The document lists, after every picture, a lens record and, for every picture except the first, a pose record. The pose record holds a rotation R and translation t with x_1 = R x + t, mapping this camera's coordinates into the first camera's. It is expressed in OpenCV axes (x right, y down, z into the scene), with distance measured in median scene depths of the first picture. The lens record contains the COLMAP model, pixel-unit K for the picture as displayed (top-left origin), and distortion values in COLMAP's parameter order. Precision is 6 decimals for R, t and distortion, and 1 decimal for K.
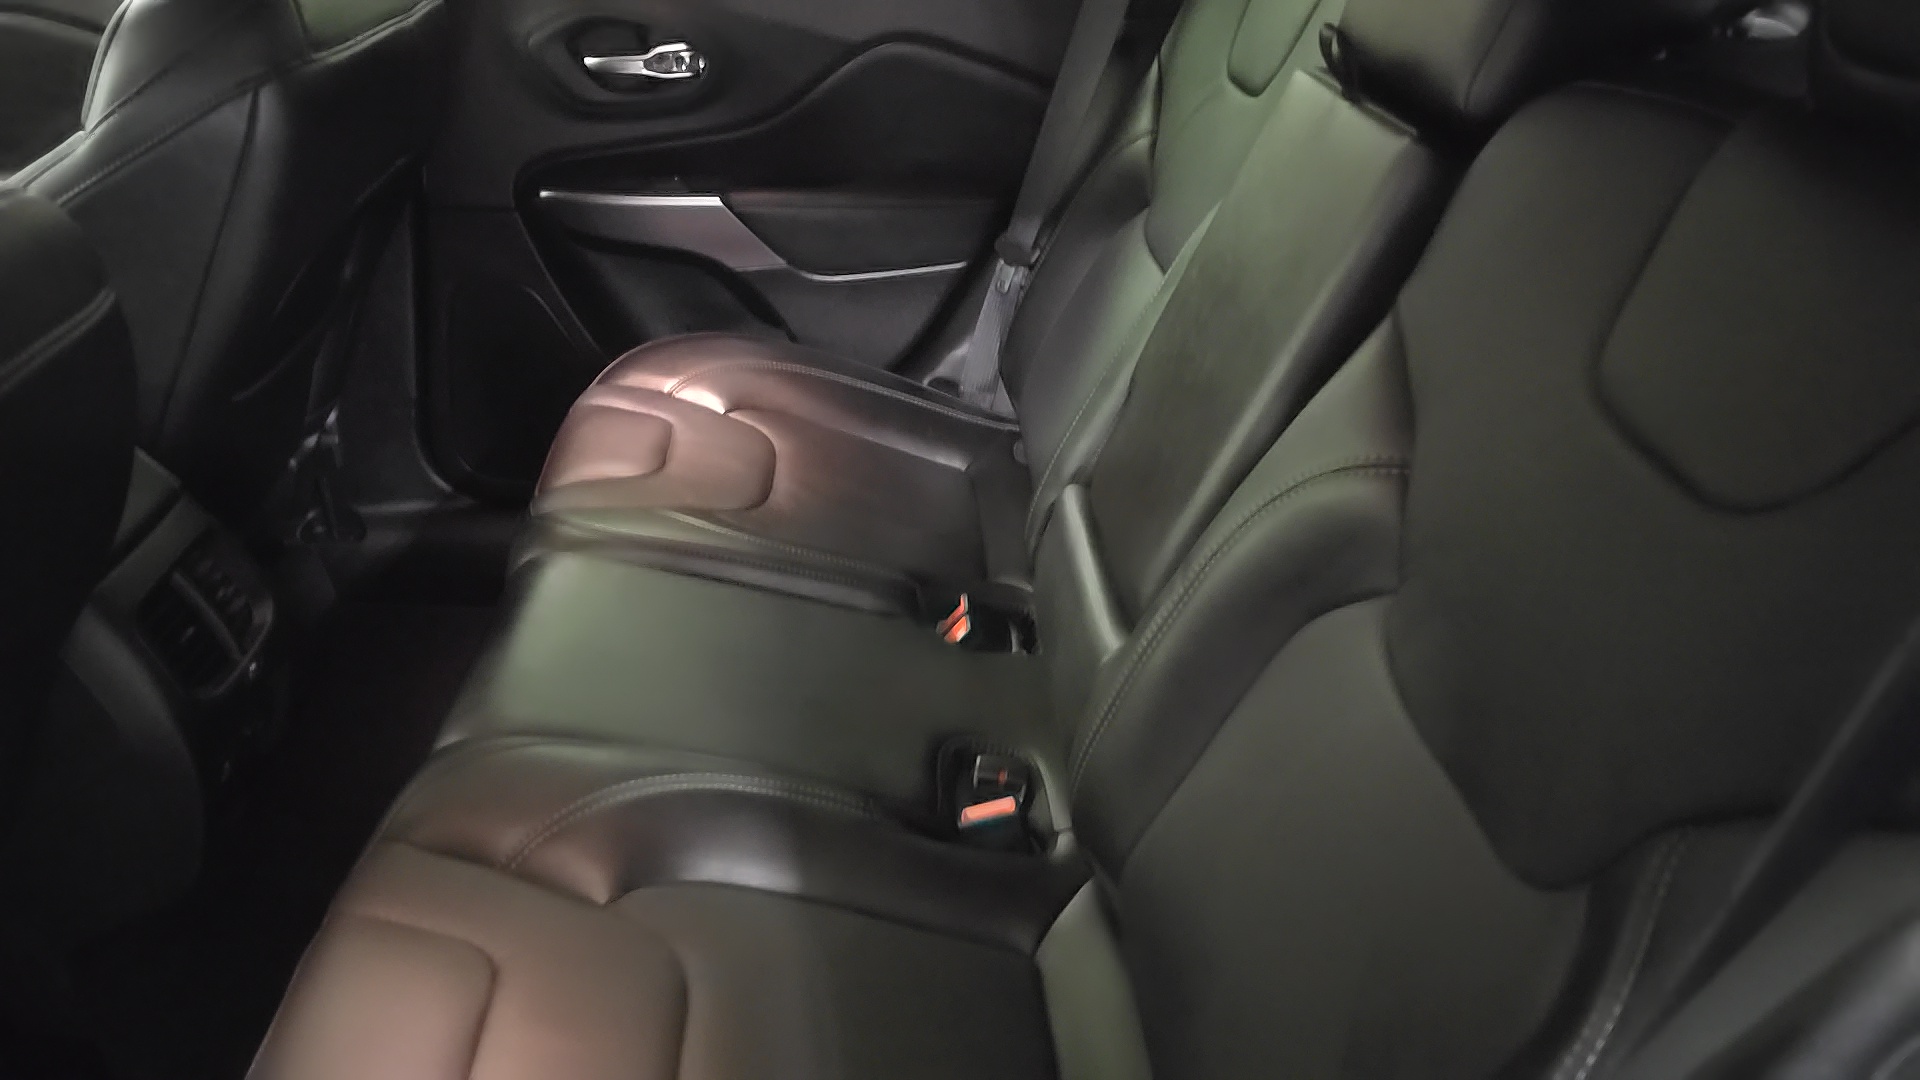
lens RADIAL K [[1282.2, 0, 965.6], [0, 1282.2, 548.8], [0, 0, 1]] dist [0.060528, -0.048103]
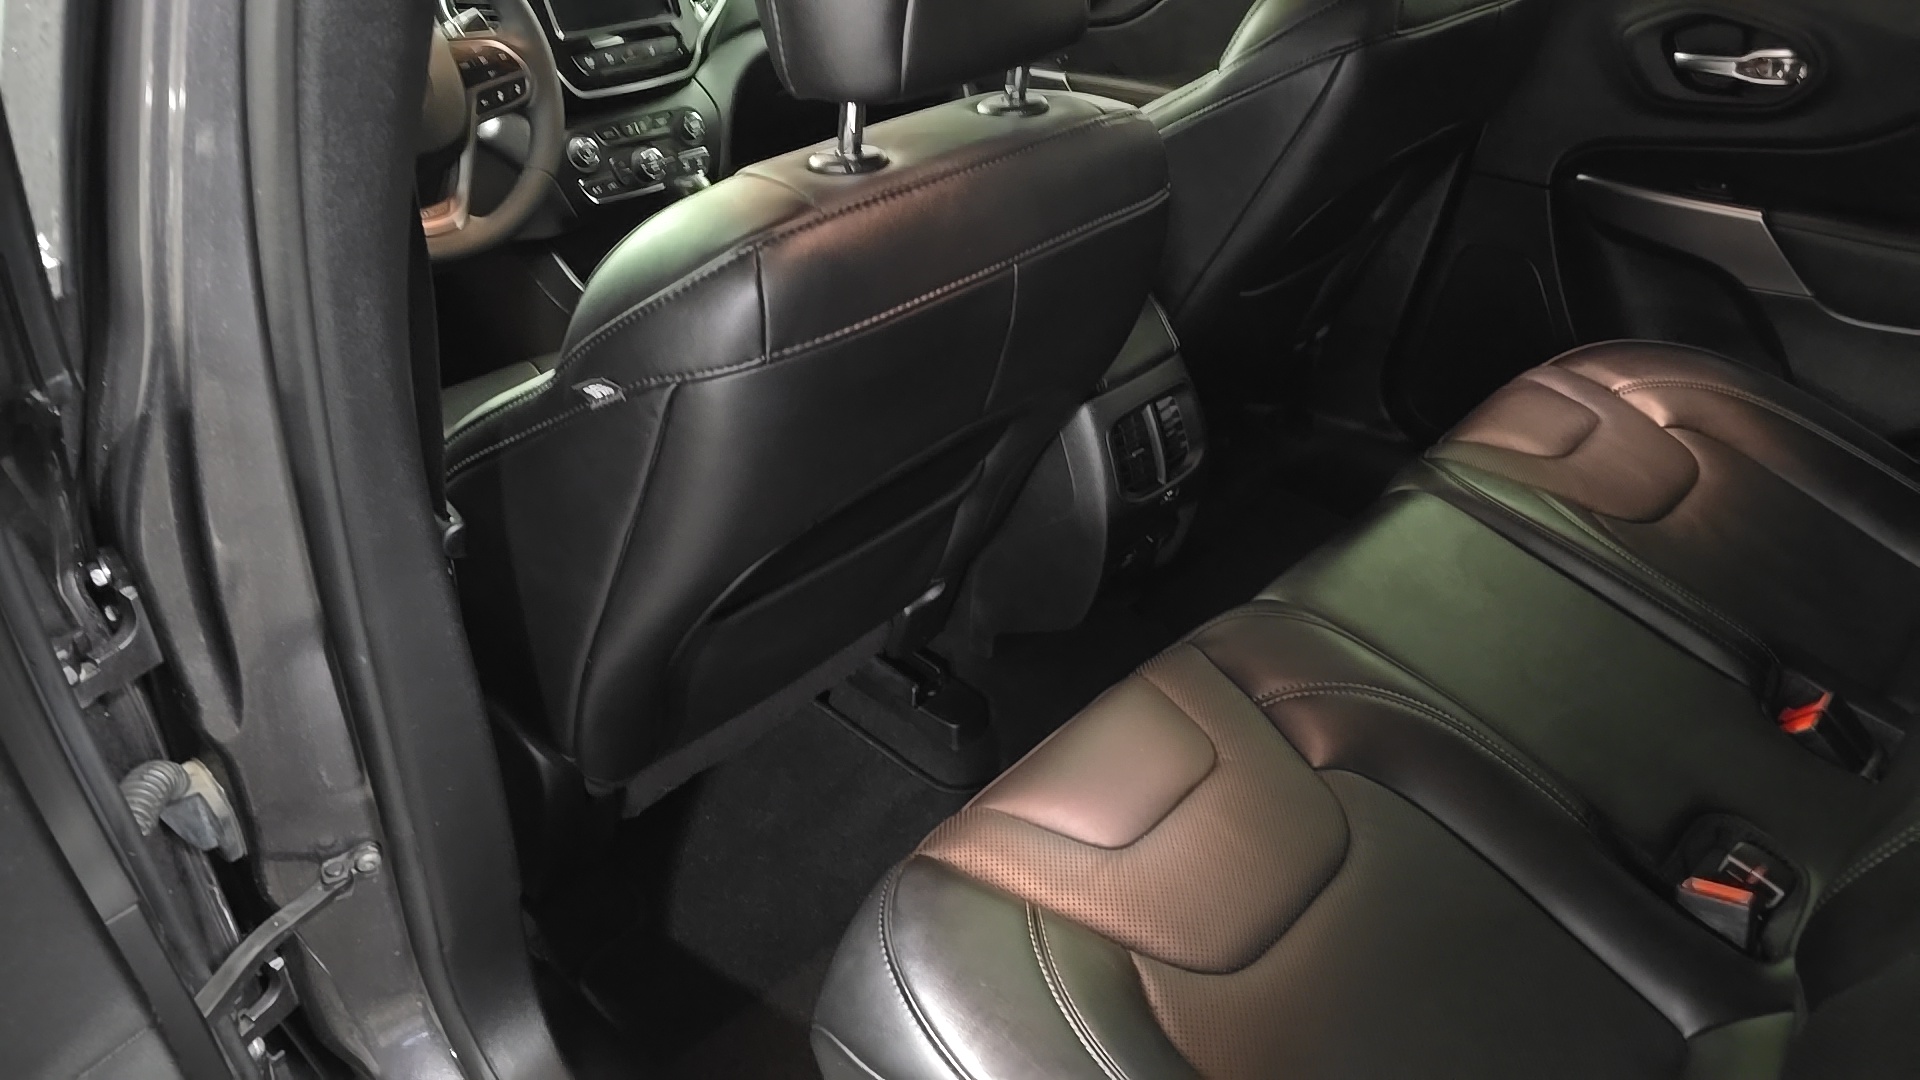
lens RADIAL K [[1282.2, 0, 986.1], [0, 1282.2, 535.2], [0, 0, 1]] dist [0.060528, -0.048103]
pose [[0.700565, 0.357424, -0.617622, 0.088954], [-0.346308, 0.927053, 0.143679, 0.006469], [0.623923, 0.113230, 0.773240, -0.069336]]
